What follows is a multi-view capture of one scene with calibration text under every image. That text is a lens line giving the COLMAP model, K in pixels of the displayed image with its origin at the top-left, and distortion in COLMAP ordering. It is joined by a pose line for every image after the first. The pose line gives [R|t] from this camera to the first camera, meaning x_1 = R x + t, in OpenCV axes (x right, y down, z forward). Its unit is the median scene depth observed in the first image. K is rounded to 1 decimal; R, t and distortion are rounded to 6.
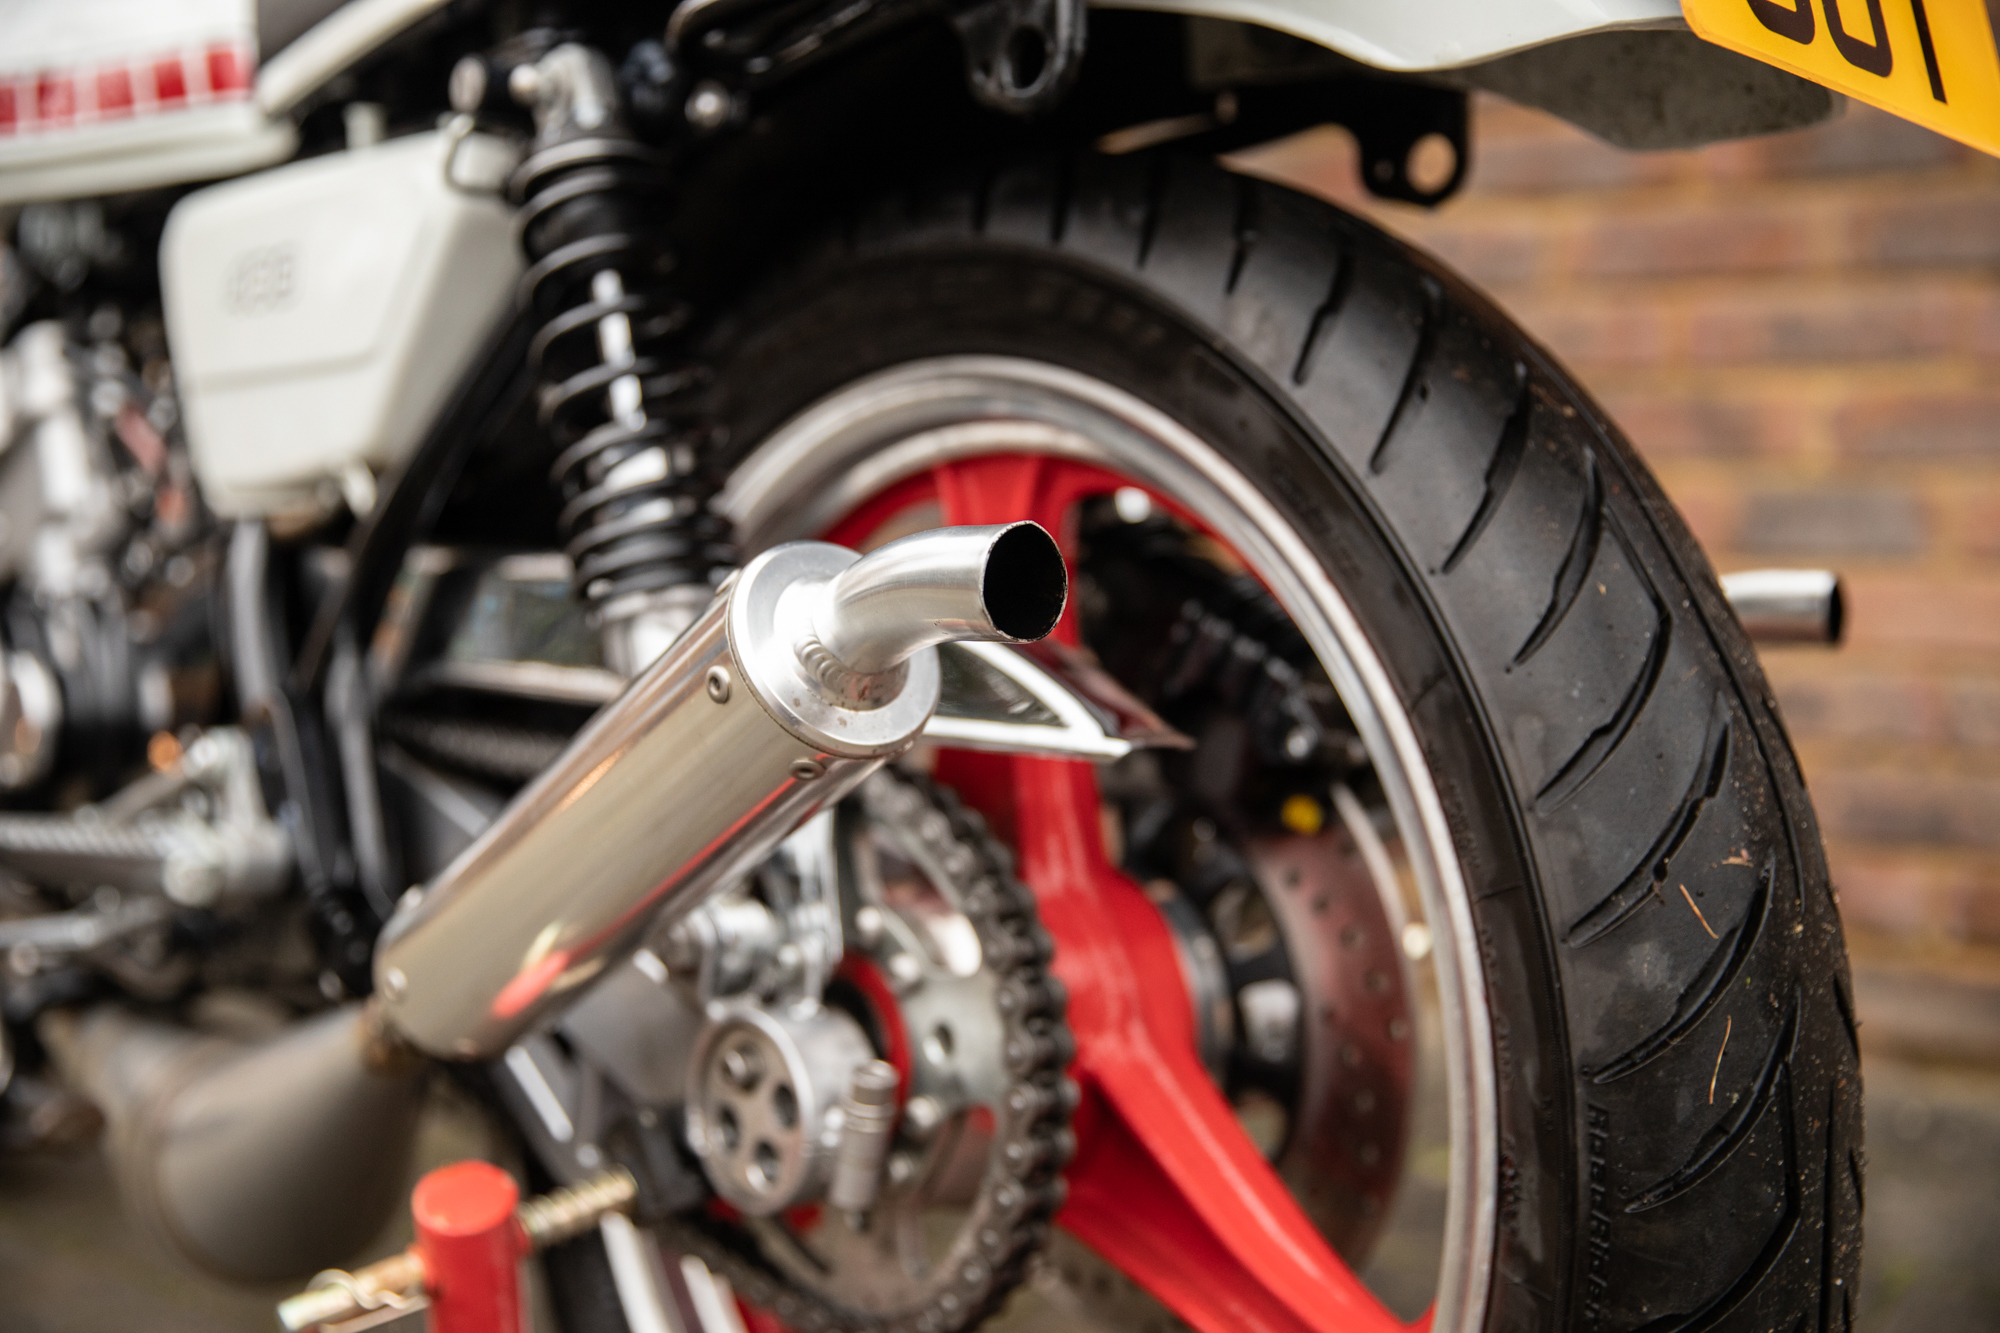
lens RADIAL K [[2368.0, 0, 1001.7], [0, 2368.0, 676.5], [0, 0, 1]] dist [0.053146, 0.000000]
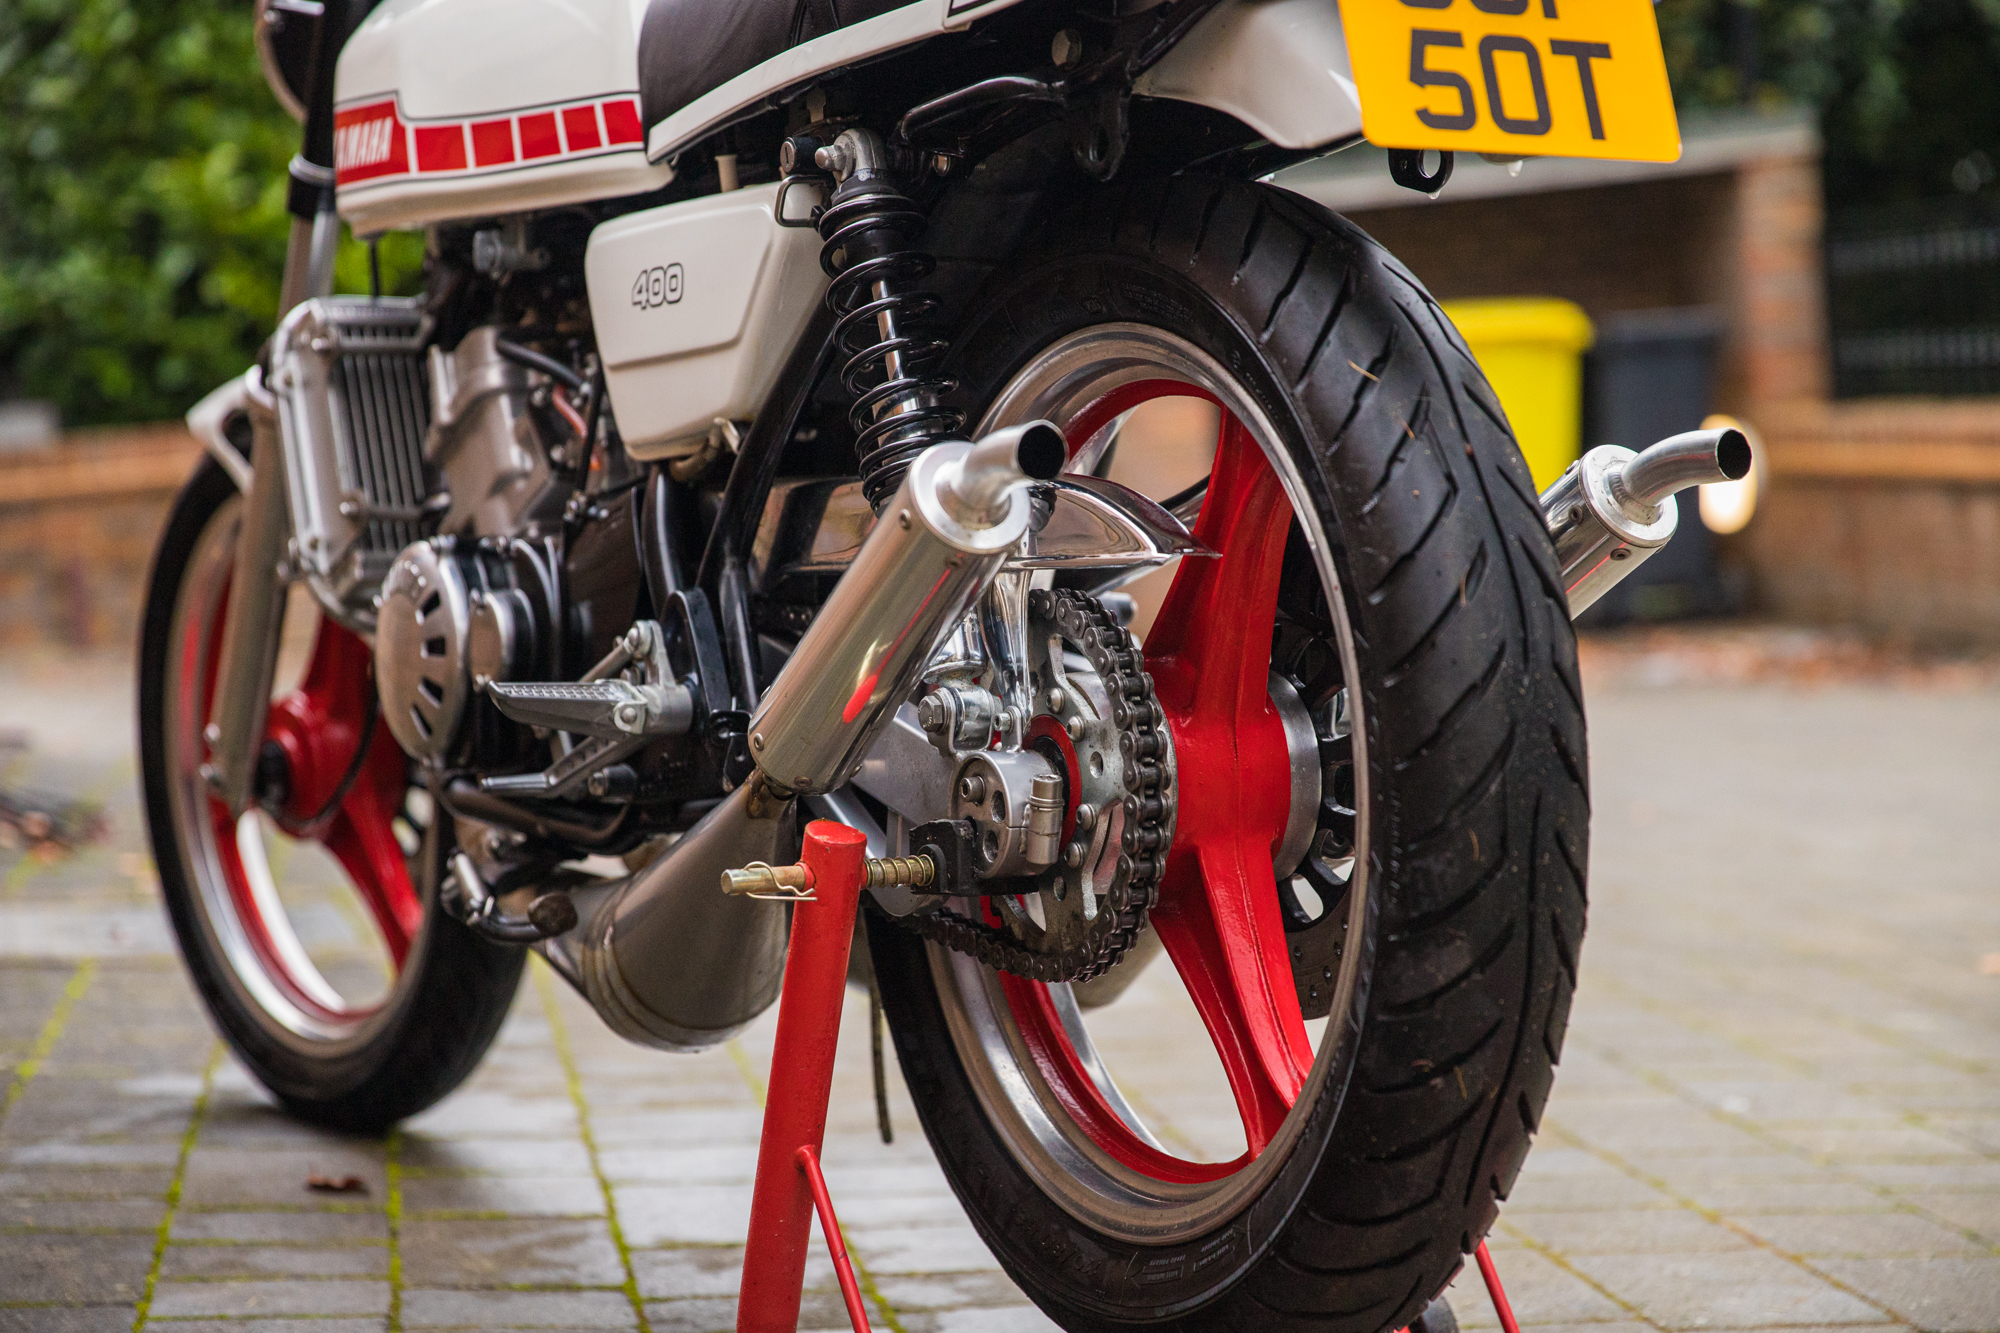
lens RADIAL K [[4069.6, 0, 998.7], [0, 4069.6, 664.7], [0, 0, 1]] dist [0.410732, 0.000000]
pose [[0.974961, -0.048635, -0.216990, 0.436658], [0.043102, 0.998615, -0.030160, 0.147704], [0.218157, 0.020052, 0.975708, -1.435231]]
